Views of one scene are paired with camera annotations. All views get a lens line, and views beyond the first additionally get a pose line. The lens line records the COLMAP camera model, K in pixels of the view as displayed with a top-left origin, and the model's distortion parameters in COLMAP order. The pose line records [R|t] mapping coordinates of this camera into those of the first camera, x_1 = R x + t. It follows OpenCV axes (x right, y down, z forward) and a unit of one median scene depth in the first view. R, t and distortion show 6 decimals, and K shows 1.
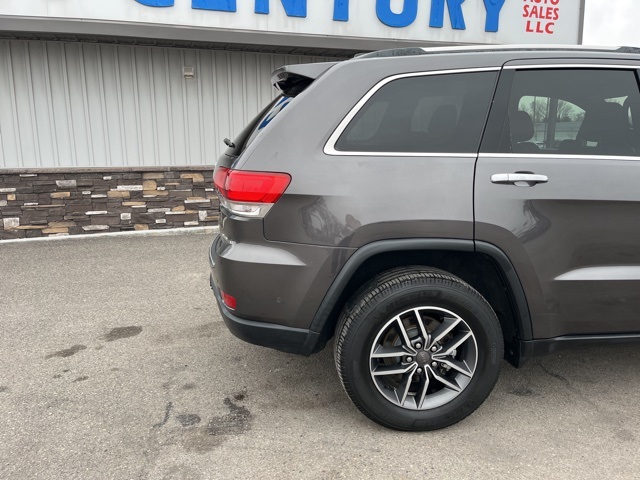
lens RADIAL K [[481.4, 0, 314.1], [0, 481.4, 235.2], [0, 0, 1]] dist [0.082728, -0.110828]
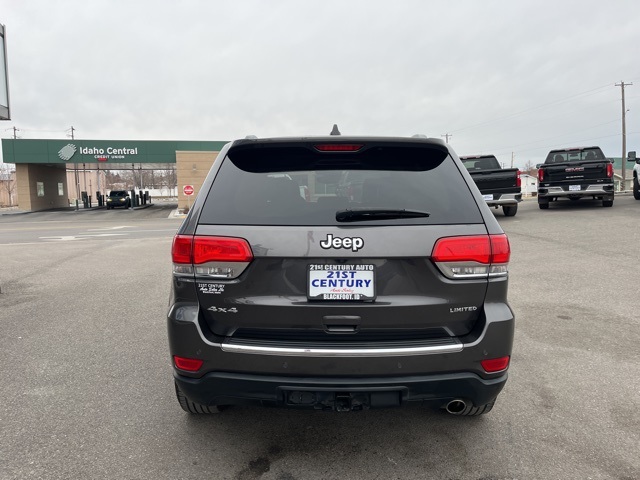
lens RADIAL K [[481.4, 0, 313.3], [0, 481.4, 234.4], [0, 0, 1]] dist [0.082728, -0.110828]
pose [[0.104749, -0.089316, 0.990480, -0.462023], [0.208704, 0.975755, 0.065917, -0.106191], [-0.972353, 0.199812, 0.120850, 0.464907]]
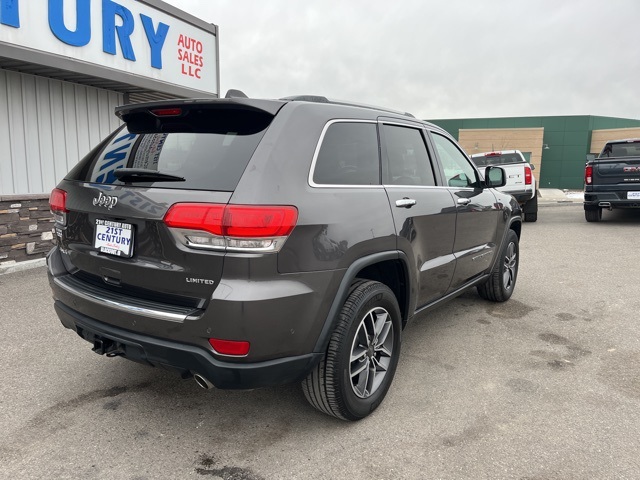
lens RADIAL K [[481.4, 0, 315.2], [0, 481.4, 242.7], [0, 0, 1]] dist [0.082728, -0.110828]
pose [[0.653913, -0.098764, 0.750096, -0.286148], [0.130335, 0.991326, 0.016904, -0.021768], [-0.745259, 0.086710, 0.661113, 0.104393]]
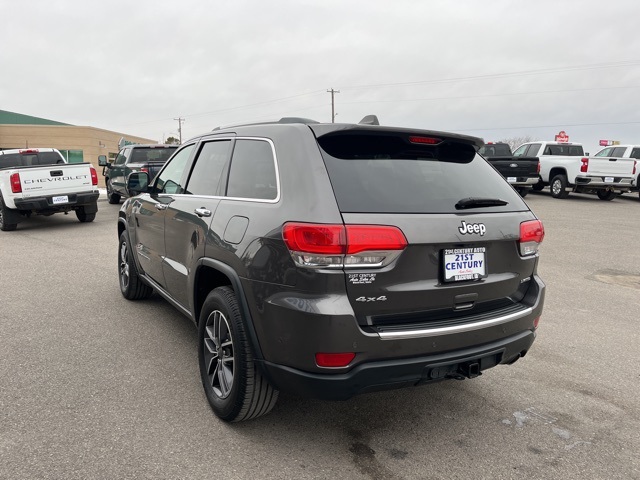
lens RADIAL K [[481.4, 0, 315.7], [0, 481.4, 238.6], [0, 0, 1]] dist [0.082728, -0.110828]
pose [[-0.435602, -0.122406, 0.891778, -0.405704], [0.153328, 0.966142, 0.207508, -0.168149], [-0.886984, 0.227125, -0.402086, 0.773088]]
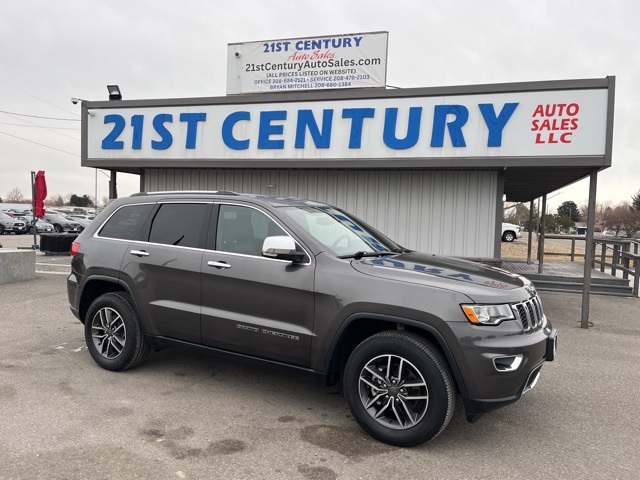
lens RADIAL K [[481.4, 0, 319.0], [0, 481.4, 240.7], [0, 0, 1]] dist [0.082728, -0.110828]
pose [[0.815296, 0.057110, -0.576222, 0.835776], [-0.150390, 0.981860, -0.115473, -0.014702], [0.559174, 0.180803, 0.809095, -0.114575]]
